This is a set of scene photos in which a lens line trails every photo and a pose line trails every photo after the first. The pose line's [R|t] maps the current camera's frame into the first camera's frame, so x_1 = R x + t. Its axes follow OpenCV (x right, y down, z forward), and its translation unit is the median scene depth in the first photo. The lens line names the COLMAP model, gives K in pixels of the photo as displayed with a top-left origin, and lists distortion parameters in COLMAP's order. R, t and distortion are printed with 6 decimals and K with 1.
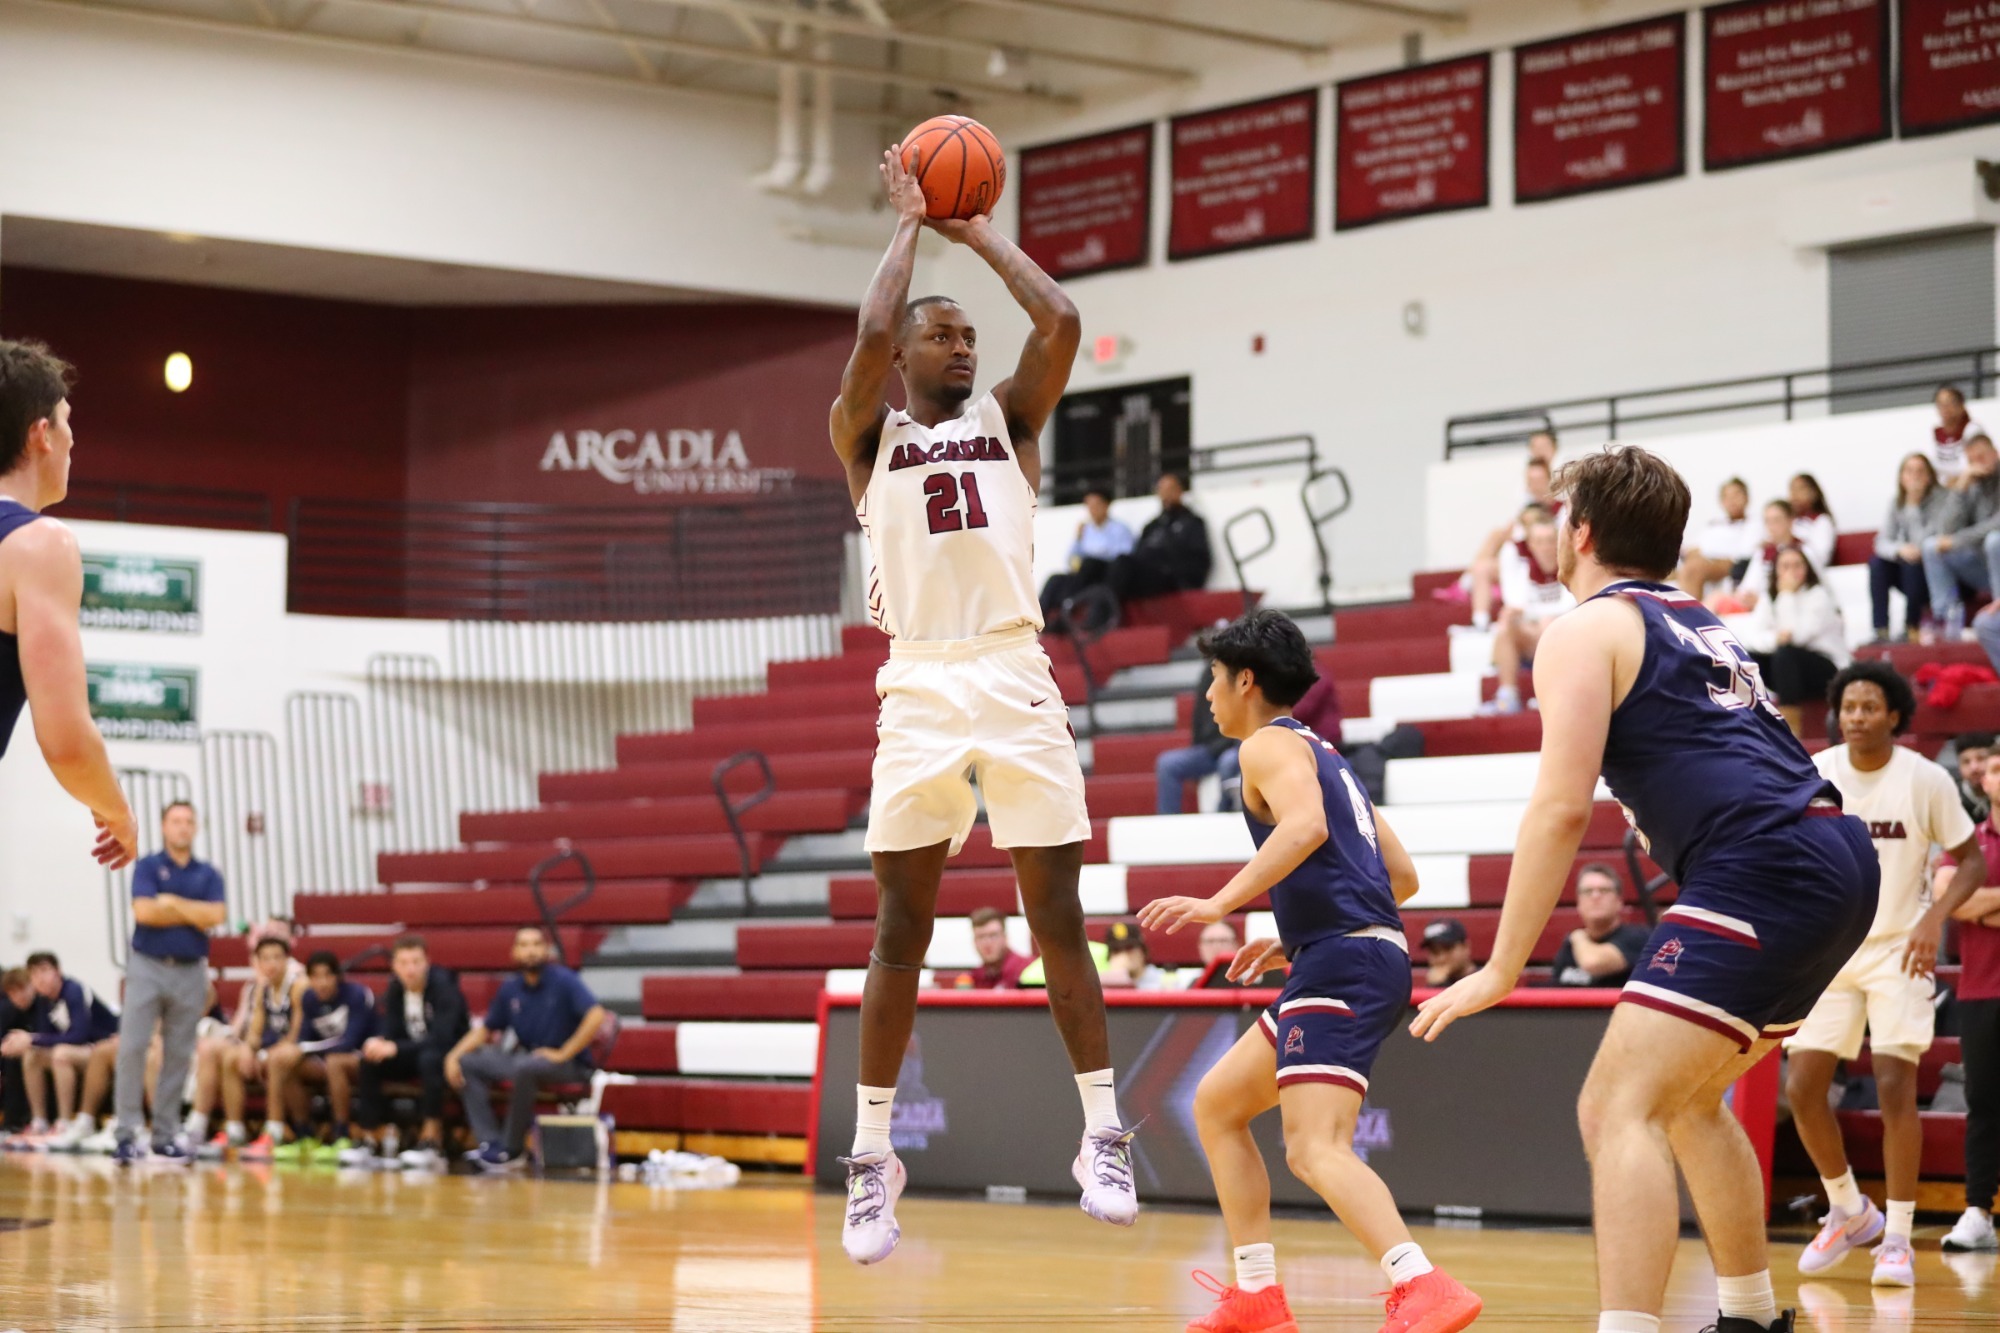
lens RADIAL K [[5415.9, 0, 1004.1], [0, 5415.9, 666.0], [0, 0, 1]] dist [0.064120, 0.000000]
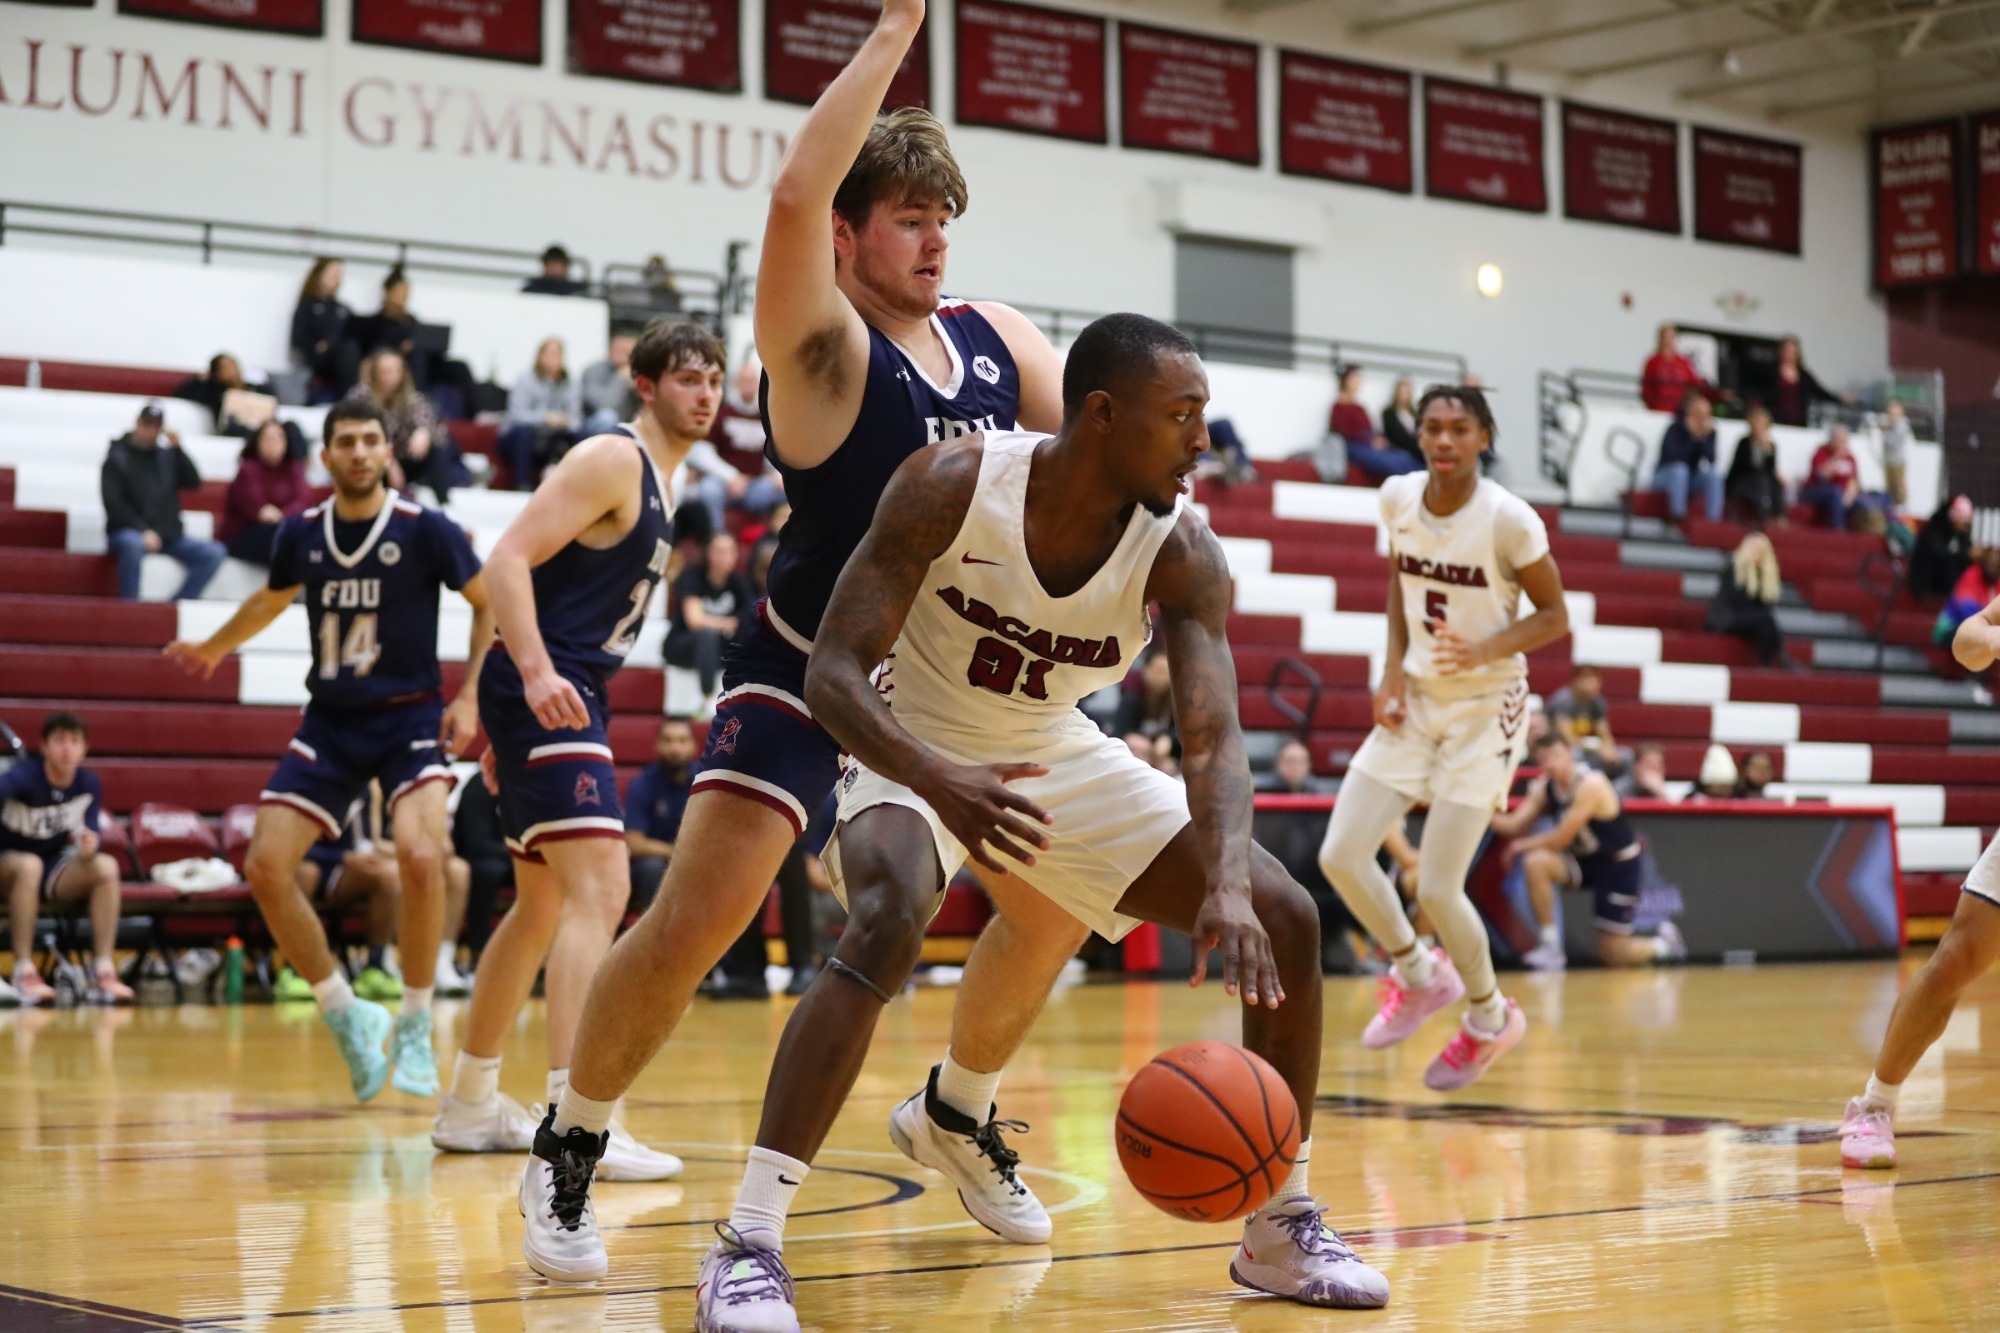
lens RADIAL K [[4493.6, 0, 992.4], [0, 4493.6, 666.2], [0, 0, 1]] dist [-0.344352, 0.000000]
pose [[-0.062300, 0.039265, 0.997285, -0.910403], [-0.067476, 0.996774, -0.043460, 0.076284], [-0.995774, -0.070001, -0.059449, 1.099567]]
